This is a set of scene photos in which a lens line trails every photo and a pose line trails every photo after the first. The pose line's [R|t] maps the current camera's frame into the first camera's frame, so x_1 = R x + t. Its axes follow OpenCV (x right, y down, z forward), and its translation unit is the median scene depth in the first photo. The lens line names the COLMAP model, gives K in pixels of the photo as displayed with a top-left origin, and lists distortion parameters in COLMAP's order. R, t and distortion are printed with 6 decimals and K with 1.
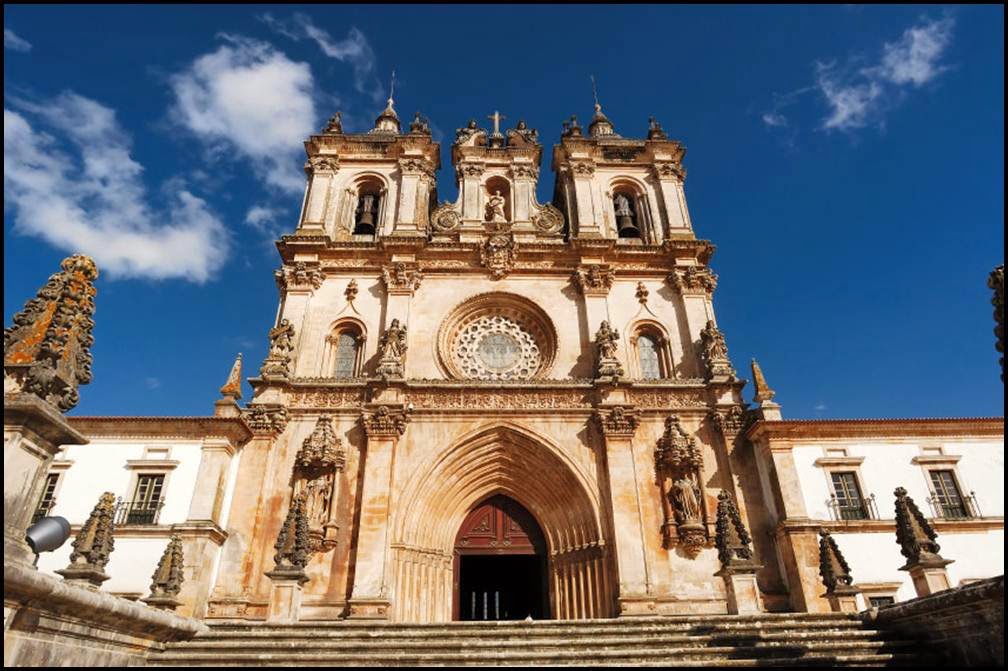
lens RADIAL K [[627.7, 0, 504.0], [0, 627.7, 335.5], [0, 0, 1]] dist [-0.065555, 0.000886]
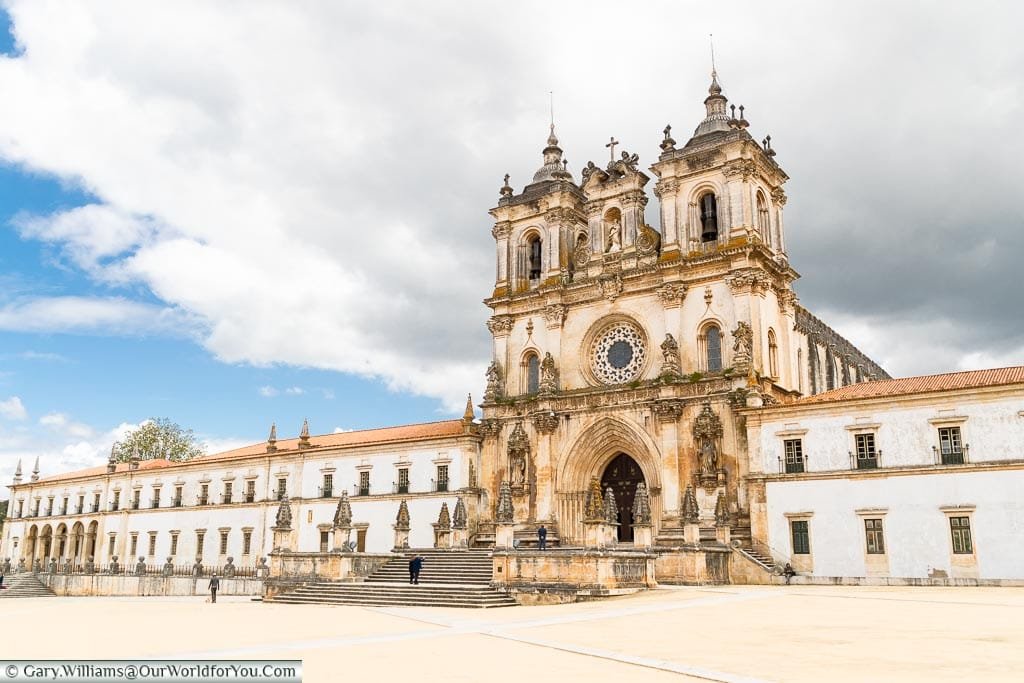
lens RADIAL K [[868.7, 0, 512.0], [0, 868.7, 341.5], [0, 0, 1]] dist [-0.034618, 0.001862]
pose [[0.788448, -0.130678, -0.601060, 1.182715], [0.300598, 0.934397, 0.191163, -0.545056], [0.536647, -0.331400, 0.776005, -0.820366]]
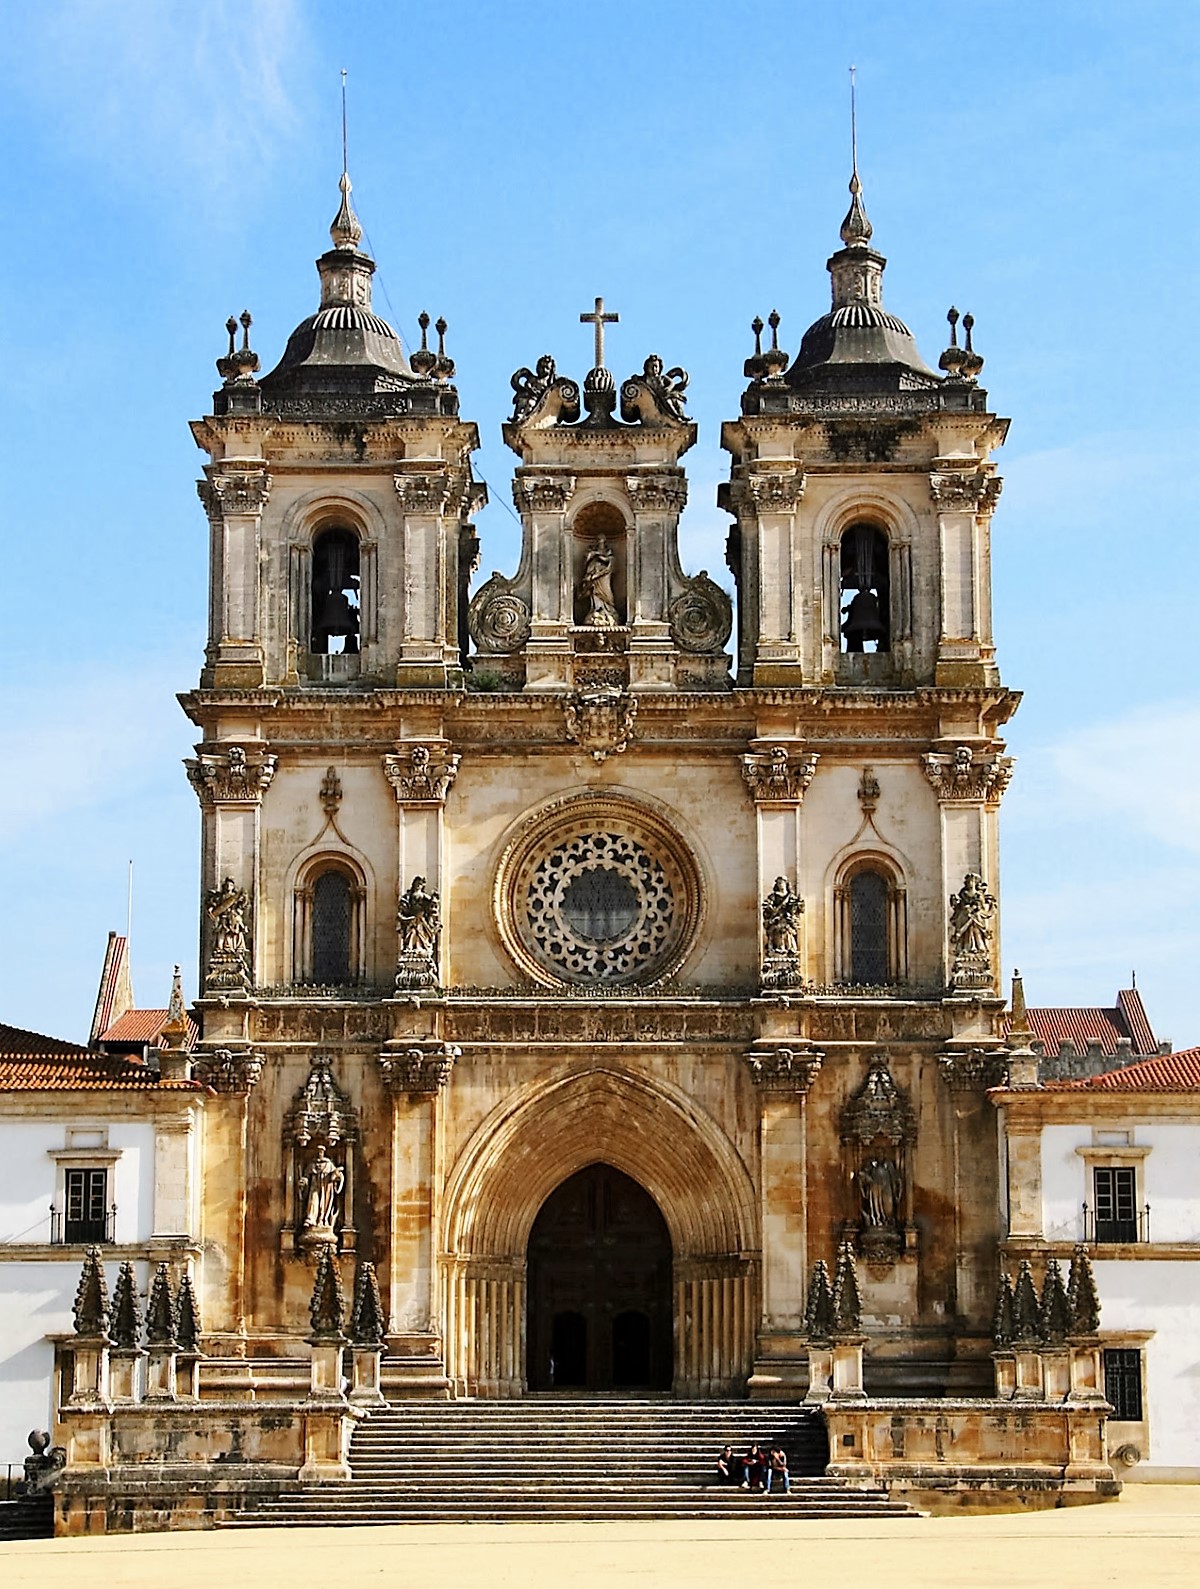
lens RADIAL K [[3296.4, 0, 598.8], [0, 3296.4, 1032.1], [0, 0, 1]] dist [0.121956, 0.132039]
pose [[0.998939, 0.008103, -0.045327, 0.144436], [0.010244, 0.920612, 0.390344, -1.179536], [0.044892, -0.390394, 0.919553, -2.021074]]
